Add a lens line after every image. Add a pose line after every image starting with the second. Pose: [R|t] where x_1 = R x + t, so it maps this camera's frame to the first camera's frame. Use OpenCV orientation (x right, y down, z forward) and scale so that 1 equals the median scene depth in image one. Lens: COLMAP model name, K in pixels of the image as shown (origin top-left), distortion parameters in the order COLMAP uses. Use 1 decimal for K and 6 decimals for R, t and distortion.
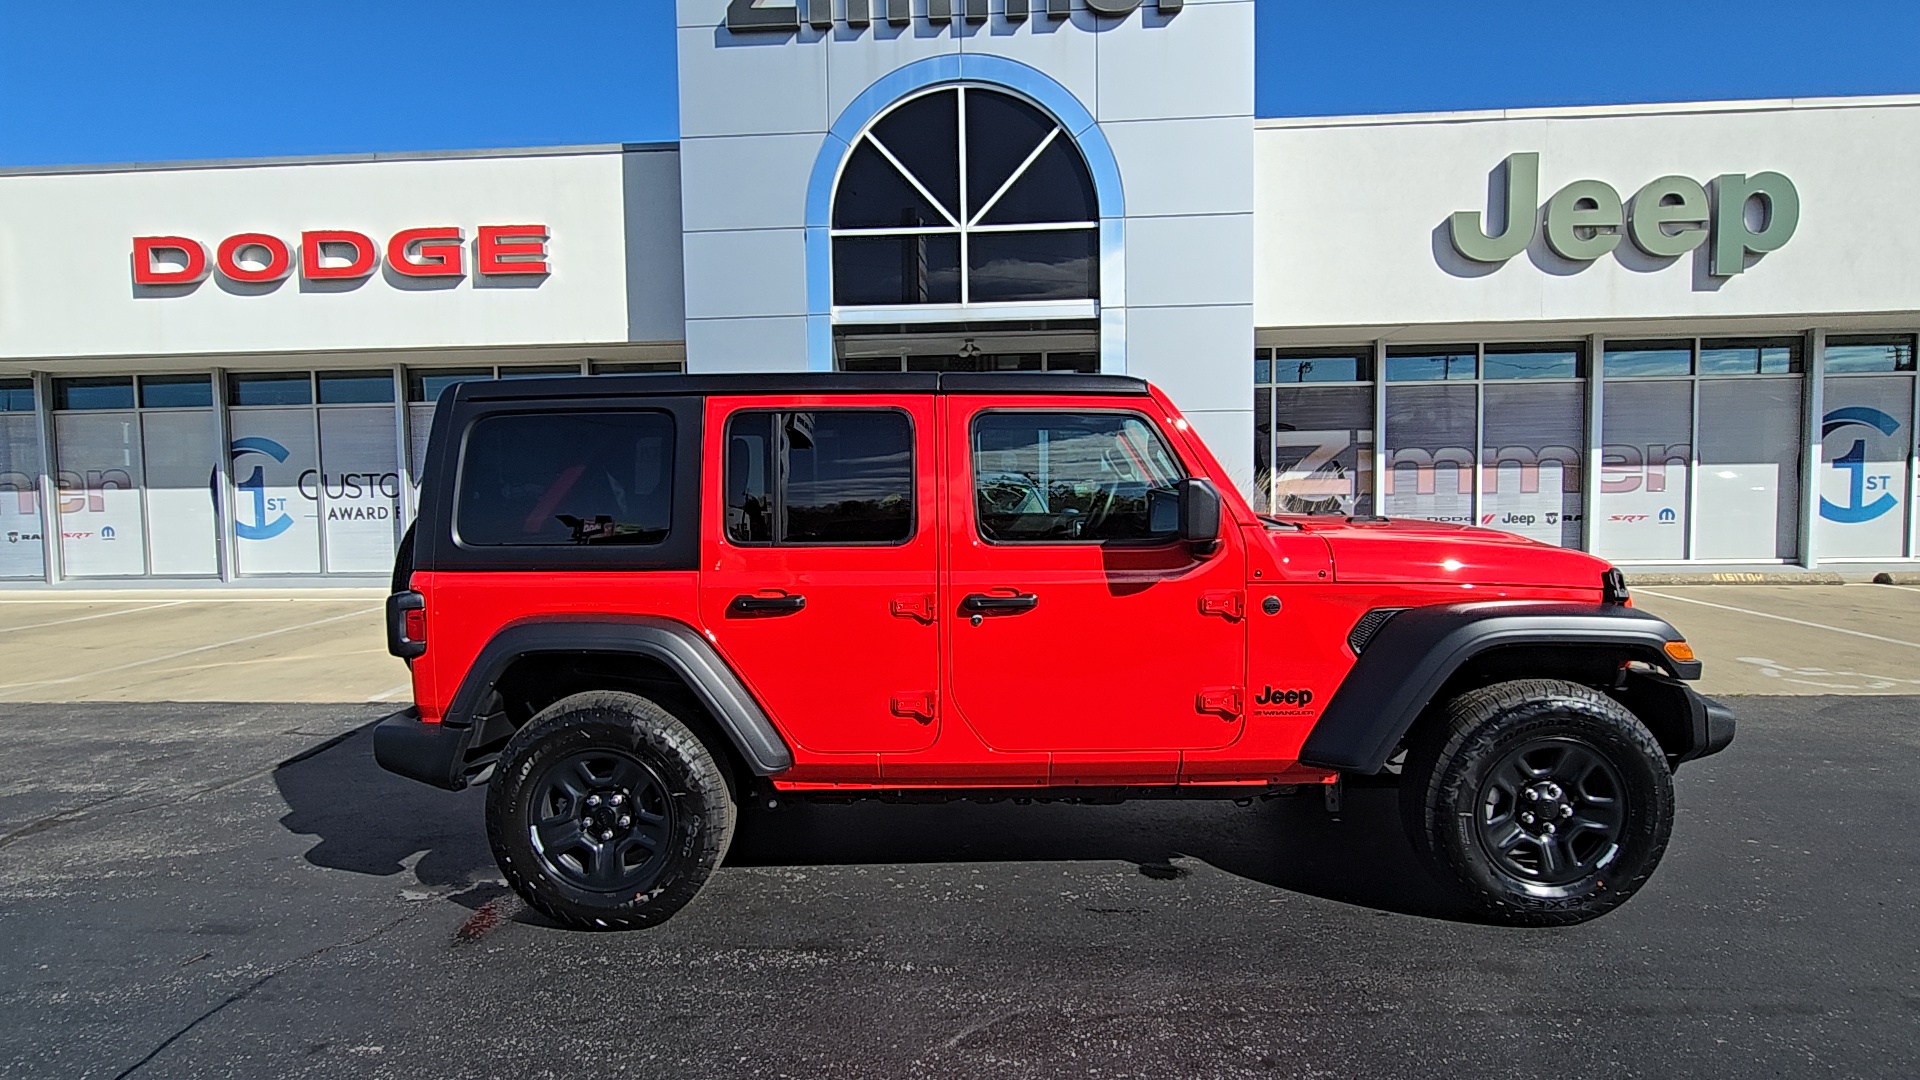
lens RADIAL K [[968.7, 0, 952.6], [0, 968.7, 549.2], [0, 0, 1]] dist [0.000676, -0.001772]
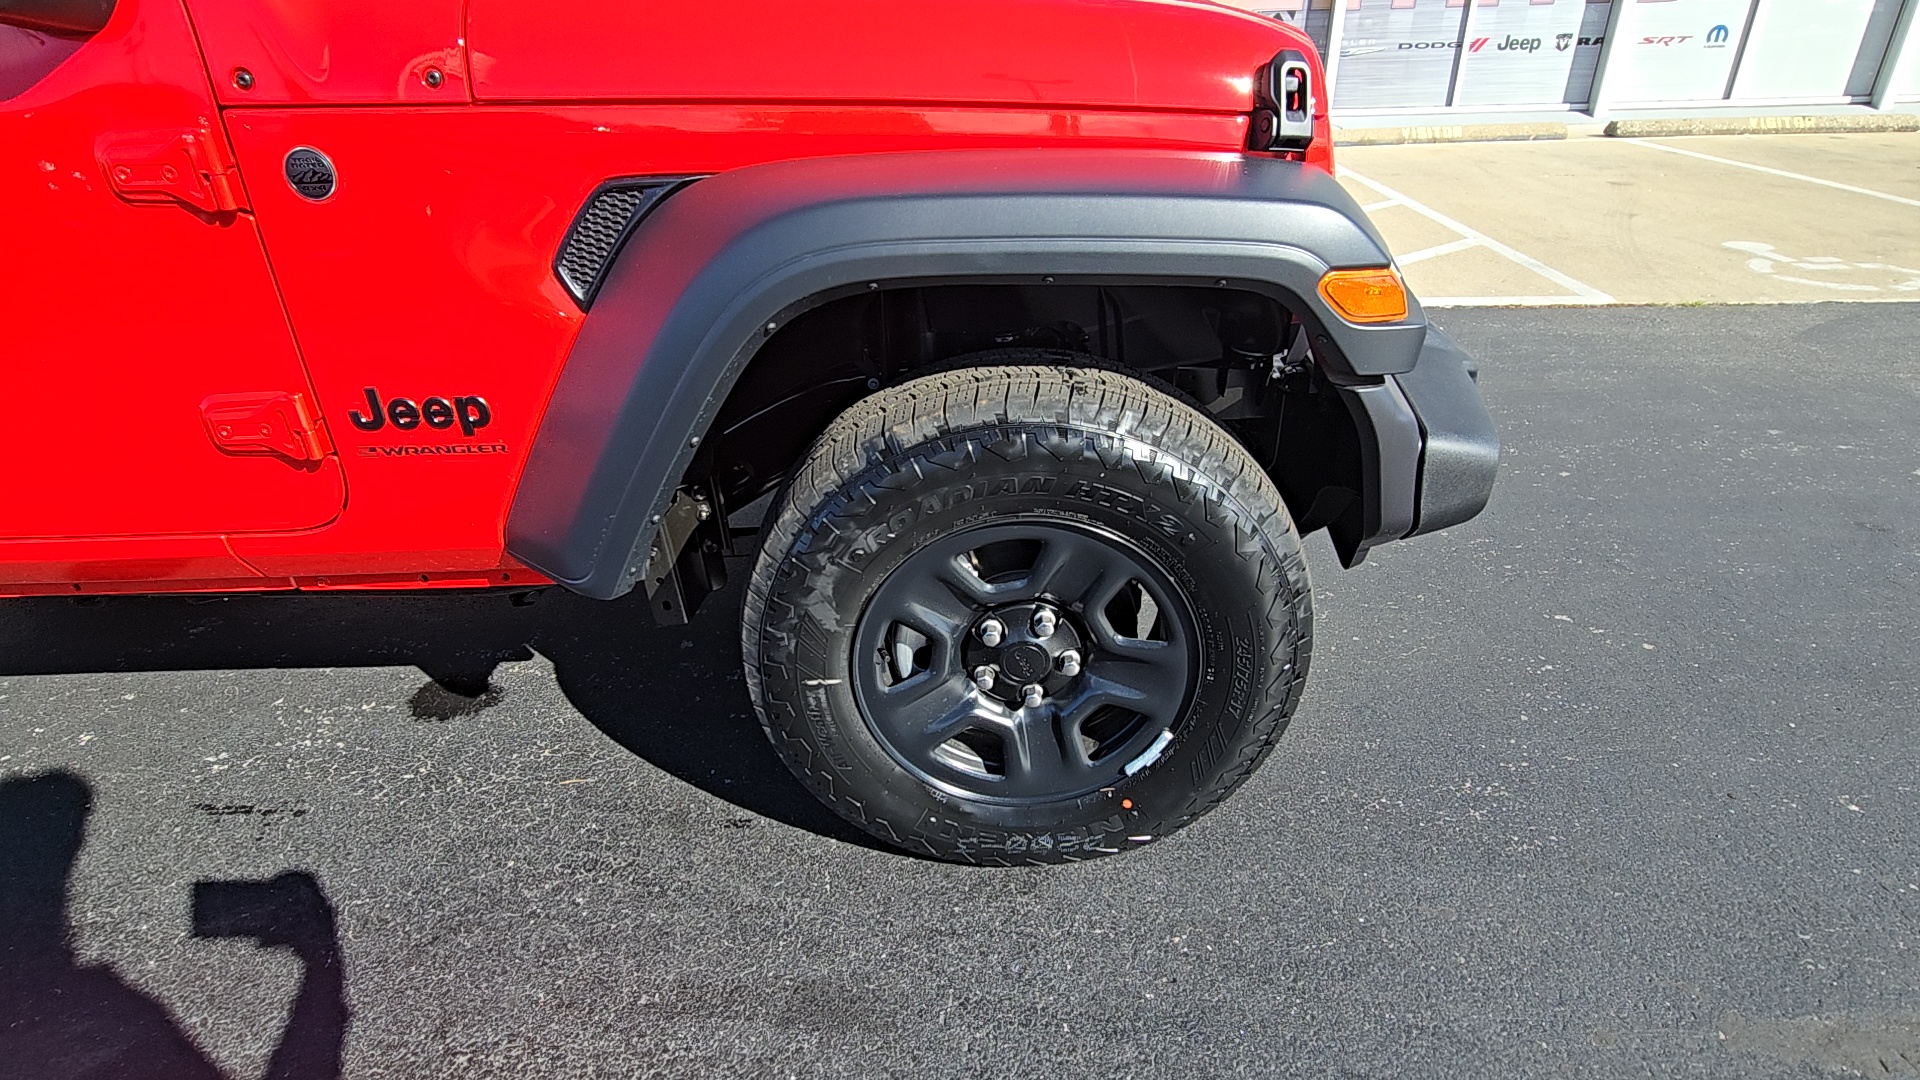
lens RADIAL K [[968.7, 0, 952.6], [0, 968.7, 549.2], [0, 0, 1]] dist [0.000676, -0.001772]
pose [[0.999892, -0.013277, -0.006321, 0.162767], [0.014703, 0.911066, 0.411999, 0.011272], [0.000289, -0.412047, 0.911163, 0.172909]]
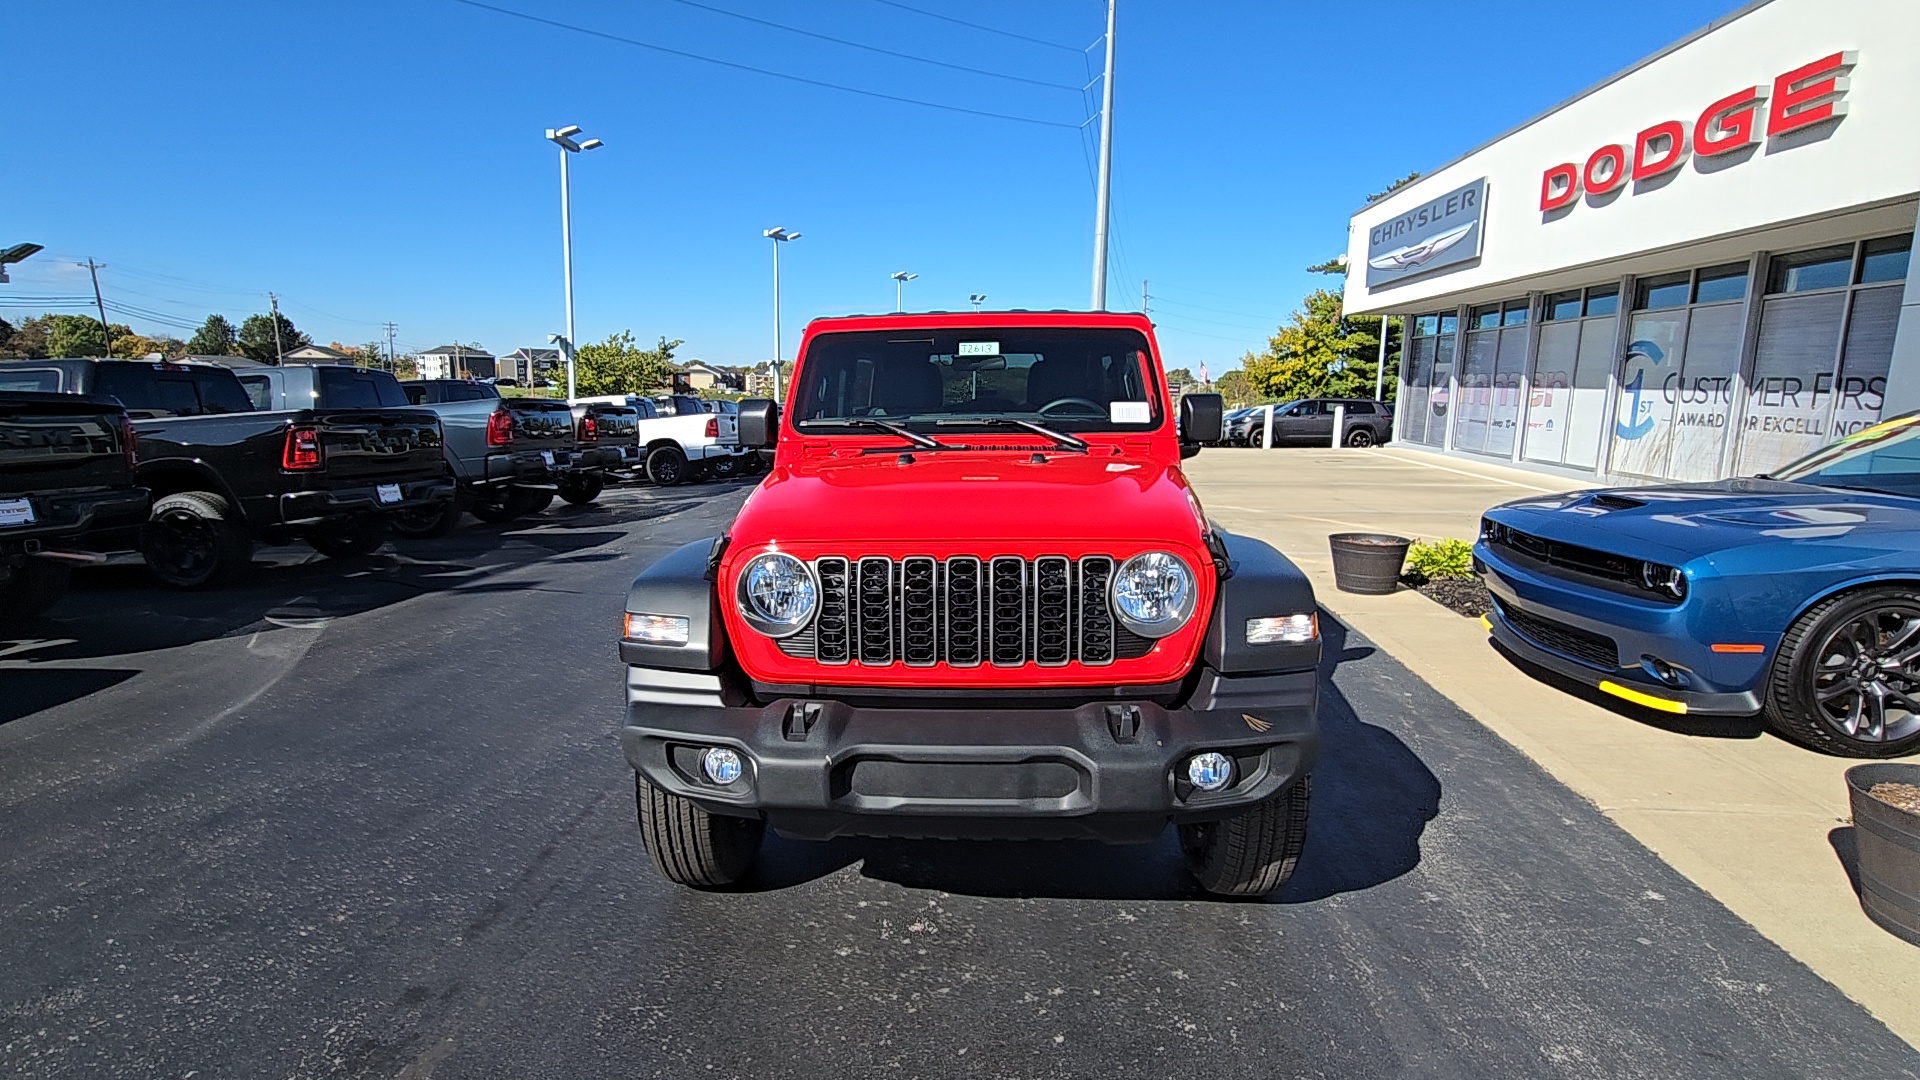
lens RADIAL K [[968.7, 0, 952.6], [0, 968.7, 549.2], [0, 0, 1]] dist [0.000676, -0.001772]
pose [[-0.023976, 0.185976, -0.982262, 0.428195], [-0.080732, 0.978975, 0.187324, -0.038159], [0.996447, 0.083792, -0.008458, 0.353021]]
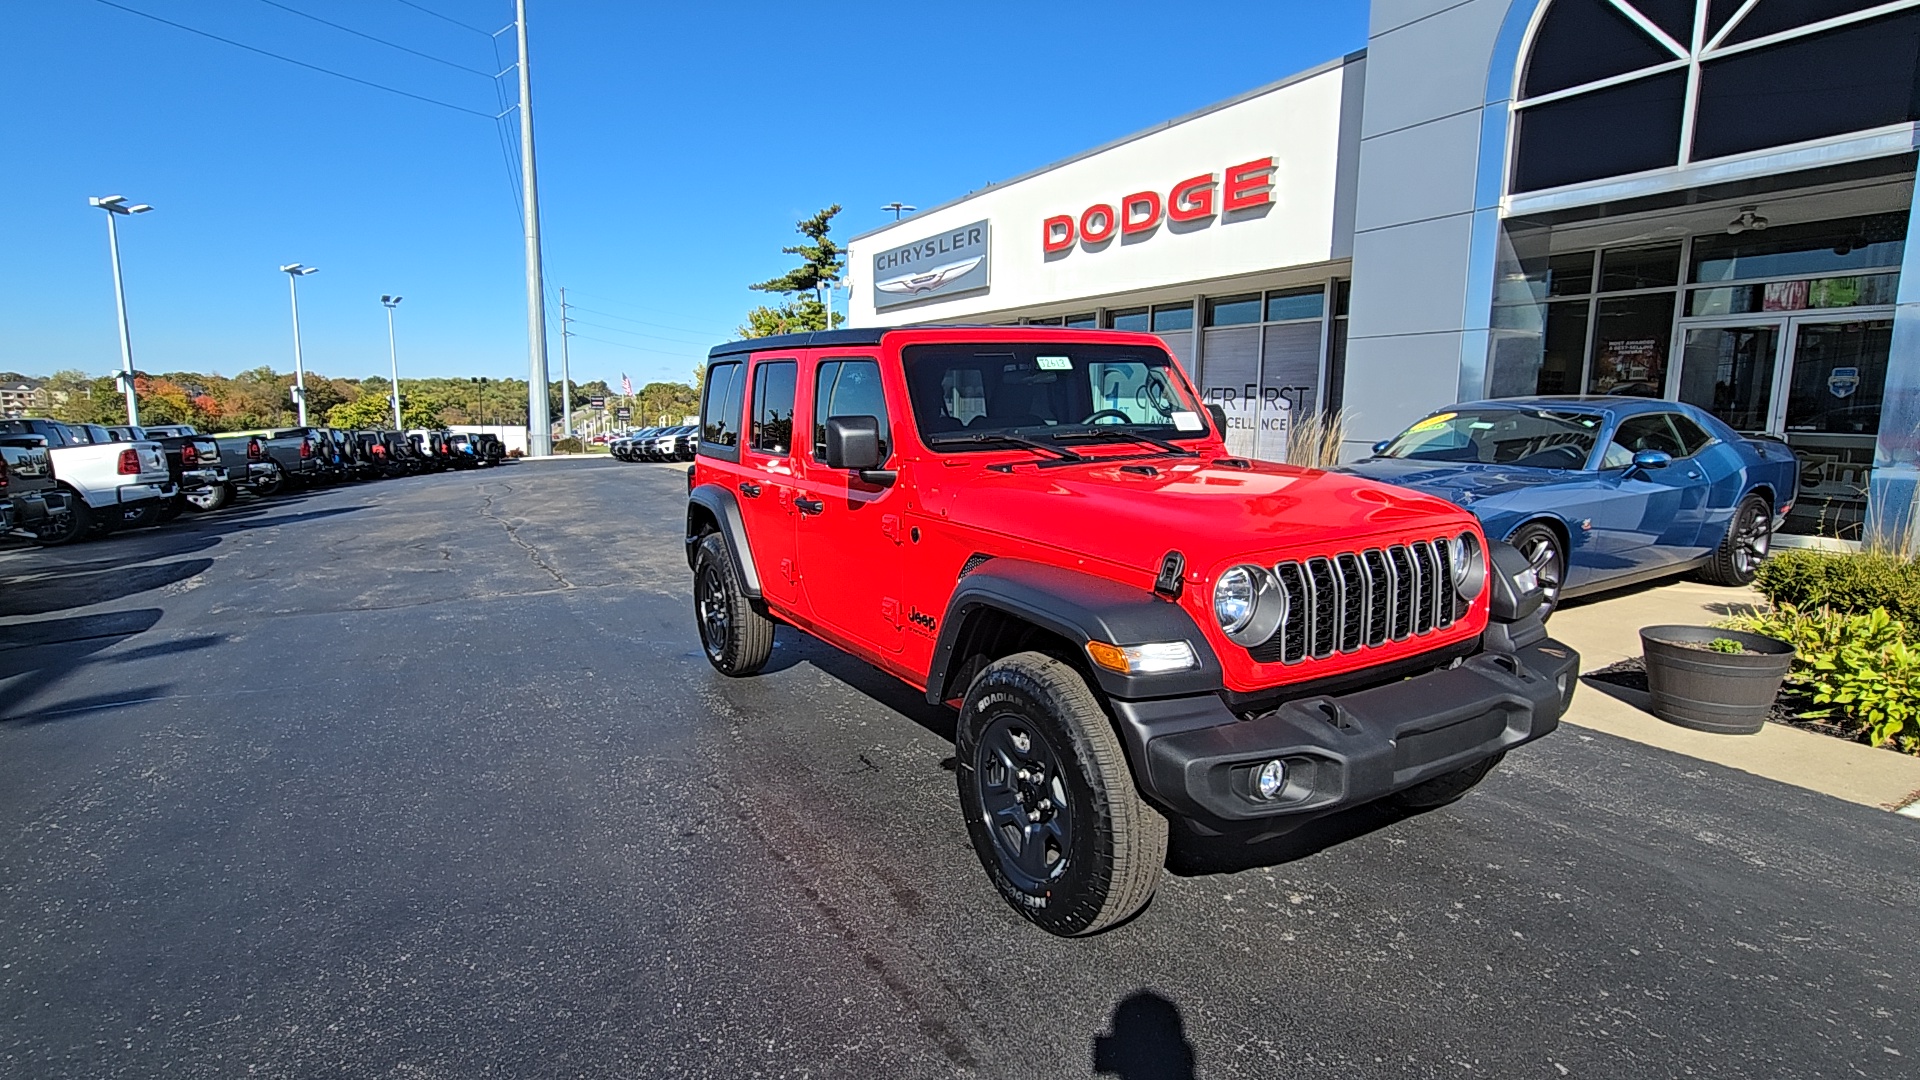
lens RADIAL K [[968.7, 0, 952.6], [0, 968.7, 549.2], [0, 0, 1]] dist [0.000676, -0.001772]
pose [[0.530115, 0.147582, -0.834983, 0.361357], [-0.069905, 0.988991, 0.130422, -0.020095], [0.845039, -0.010769, 0.534596, 0.126656]]
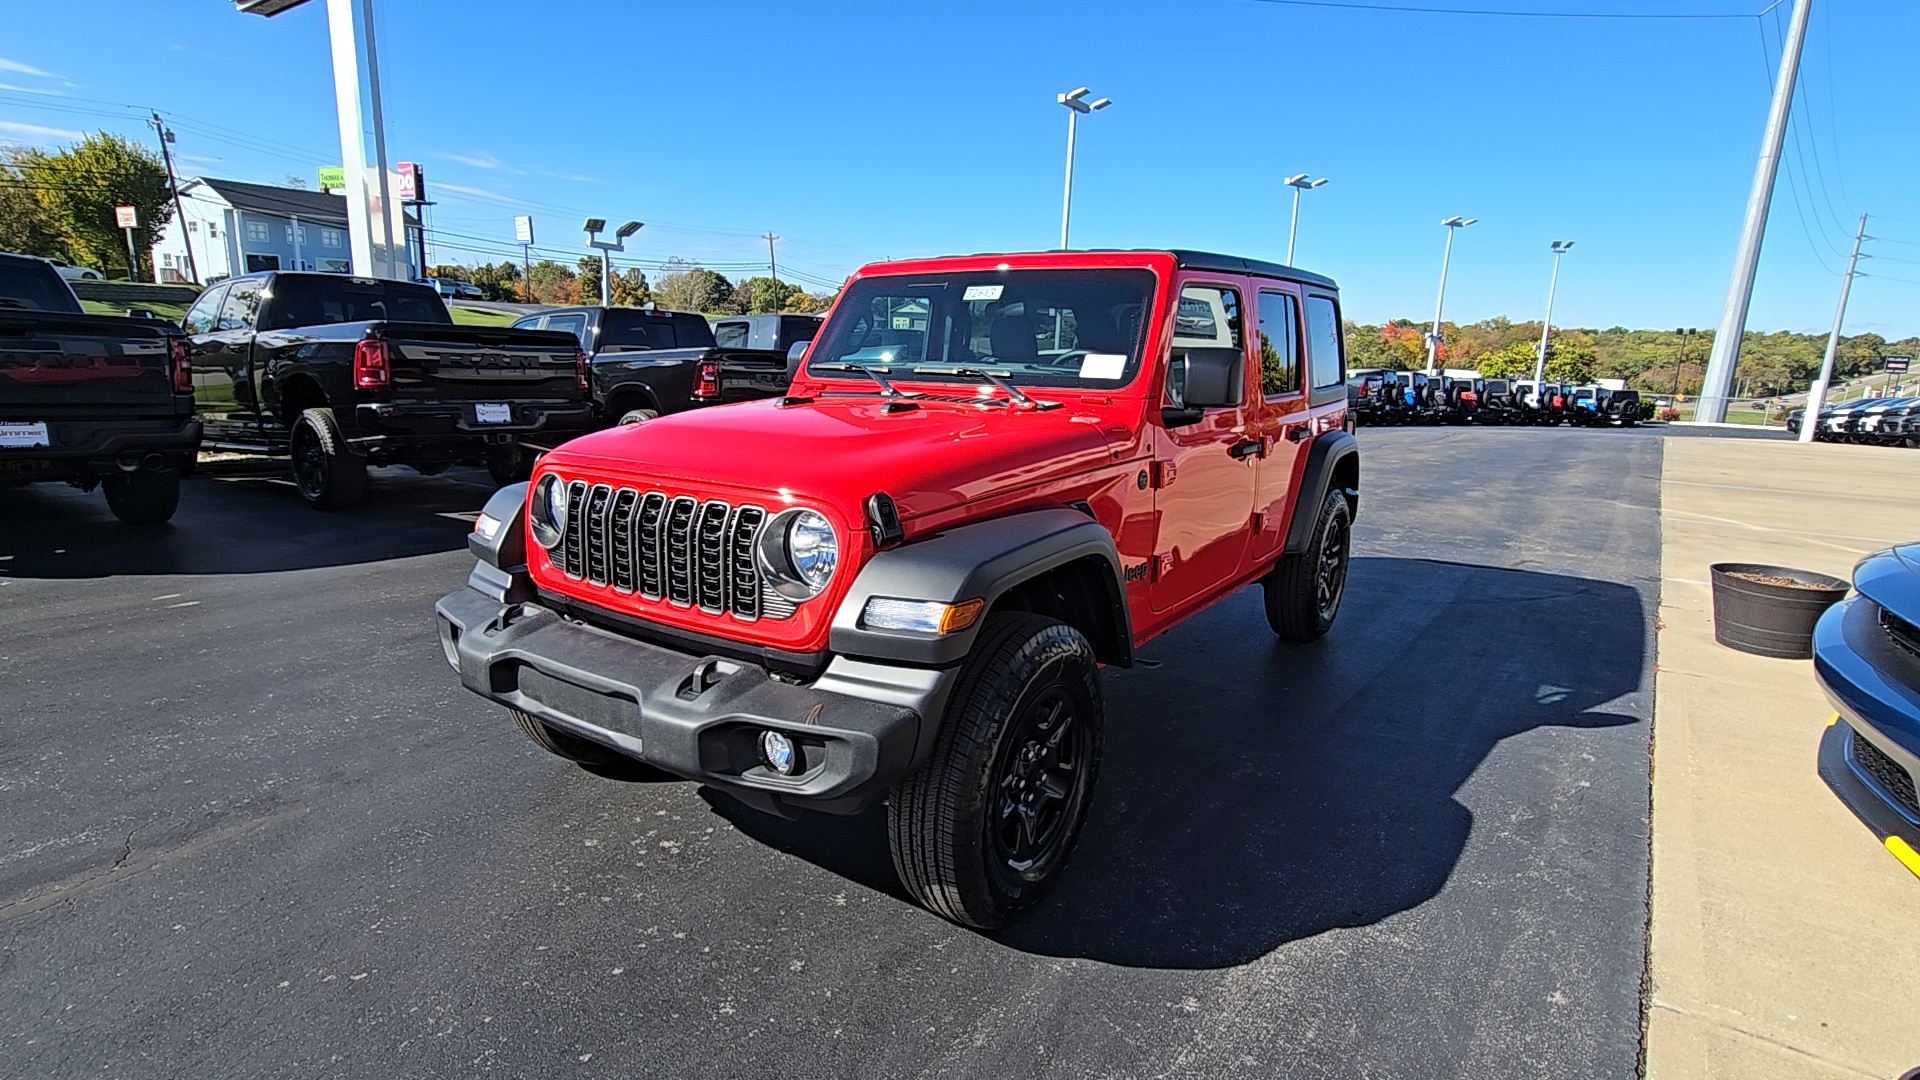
lens RADIAL K [[968.7, 0, 952.6], [0, 968.7, 549.2], [0, 0, 1]] dist [0.000676, -0.001772]
pose [[-0.543863, 0.186372, -0.818216, 0.359366], [-0.081430, 0.958704, 0.272498, -0.049648], [0.835214, 0.214829, -0.506228, 0.529359]]
